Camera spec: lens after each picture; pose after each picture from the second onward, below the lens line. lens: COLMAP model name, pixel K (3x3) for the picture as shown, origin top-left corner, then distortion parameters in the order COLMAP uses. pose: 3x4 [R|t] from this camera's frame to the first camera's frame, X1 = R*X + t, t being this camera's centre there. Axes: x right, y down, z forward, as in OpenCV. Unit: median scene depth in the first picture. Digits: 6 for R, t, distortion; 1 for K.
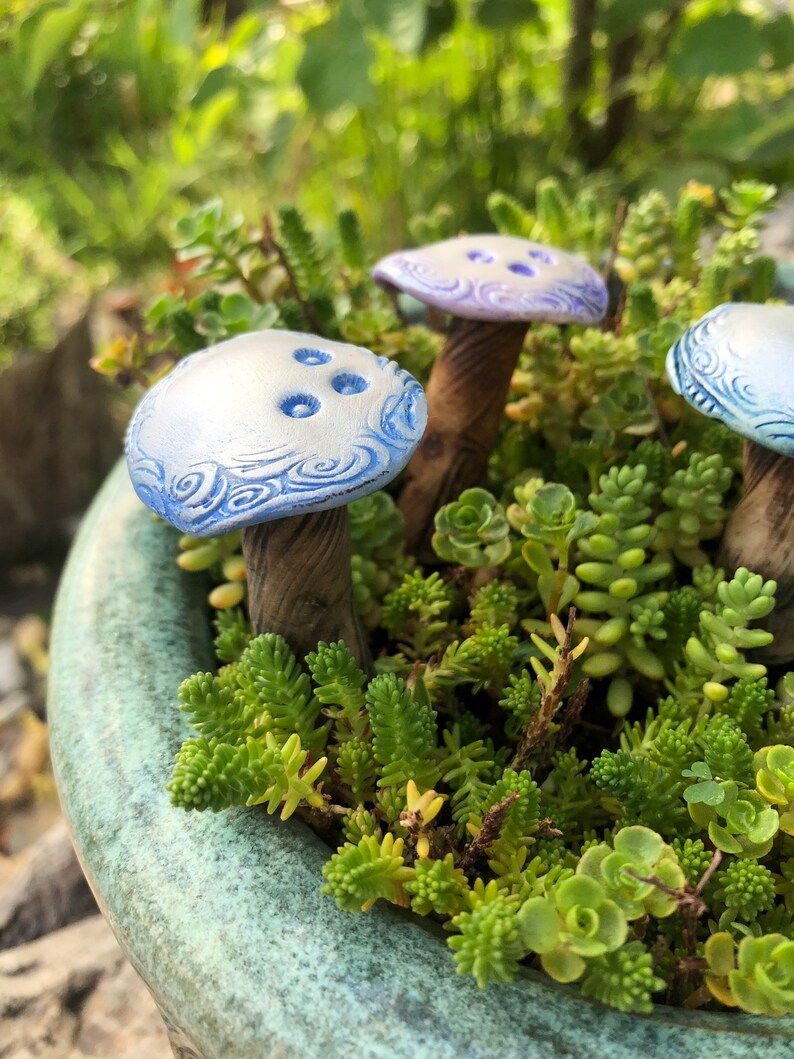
lens RADIAL K [[1056.8, 0, 397.0], [0, 1056.8, 529.5], [0, 0, 1]] dist [-0.040323, 0.025407]
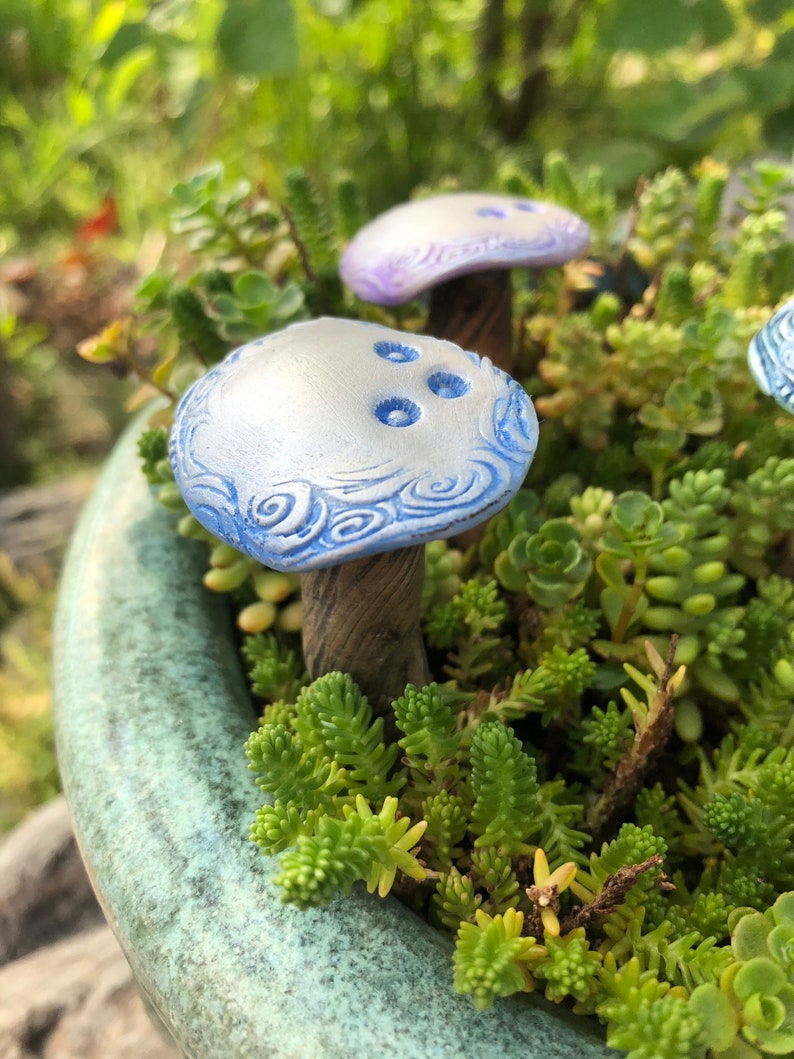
lens RADIAL K [[1056.8, 0, 397.0], [0, 1056.8, 529.5], [0, 0, 1]] dist [-0.040323, 0.025407]
pose [[0.993732, -0.010494, 0.111291, -0.166069], [0.007765, 0.999659, 0.024923, -0.038990], [-0.111515, -0.023903, 0.993475, 0.135916]]
